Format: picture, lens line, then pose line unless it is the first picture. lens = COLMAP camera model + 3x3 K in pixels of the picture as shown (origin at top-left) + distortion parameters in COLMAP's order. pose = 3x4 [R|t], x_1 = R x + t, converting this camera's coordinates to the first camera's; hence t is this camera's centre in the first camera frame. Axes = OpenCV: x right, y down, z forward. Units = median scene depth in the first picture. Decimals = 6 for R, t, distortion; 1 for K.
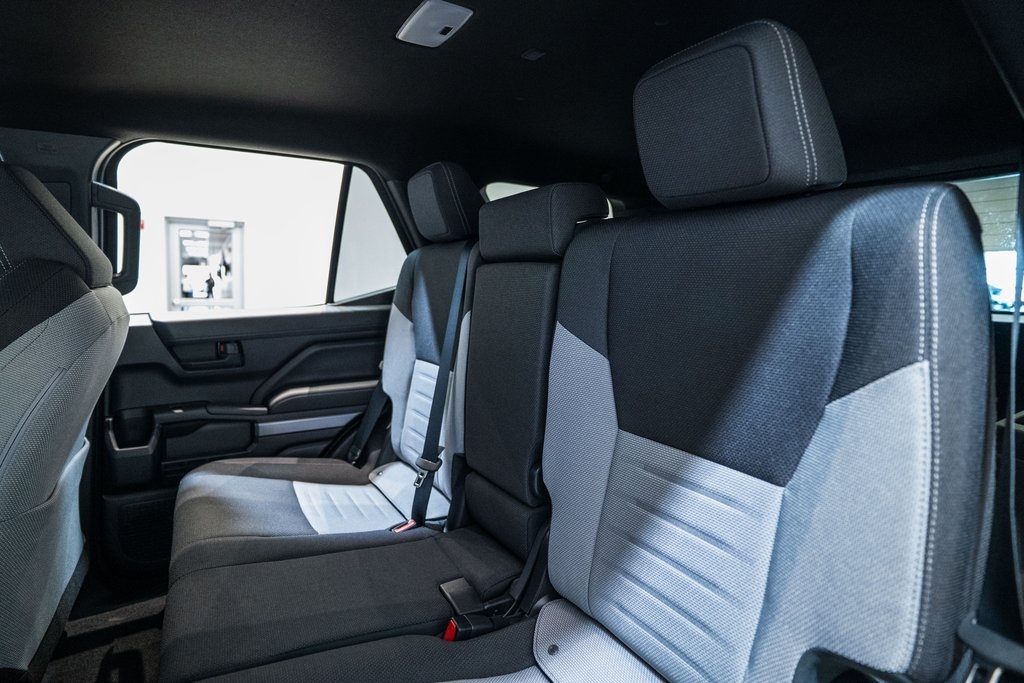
lens RADIAL K [[521.7, 0, 502.6], [0, 521.7, 320.5], [0, 0, 1]] dist [-0.075700, 0.040493]
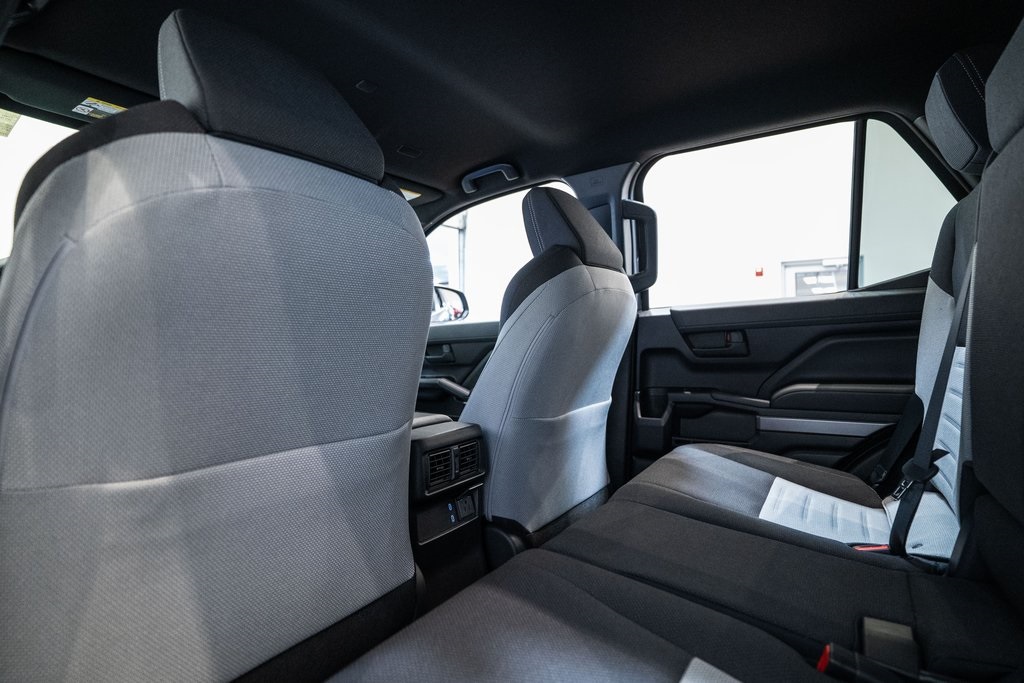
lens RADIAL K [[521.7, 0, 502.6], [0, 521.7, 320.5], [0, 0, 1]] dist [-0.075700, 0.040493]
pose [[0.430715, -0.047107, -0.901258, 0.192942], [-0.048057, 0.996023, -0.075027, 0.123652], [0.901208, 0.075627, 0.426738, 0.154391]]
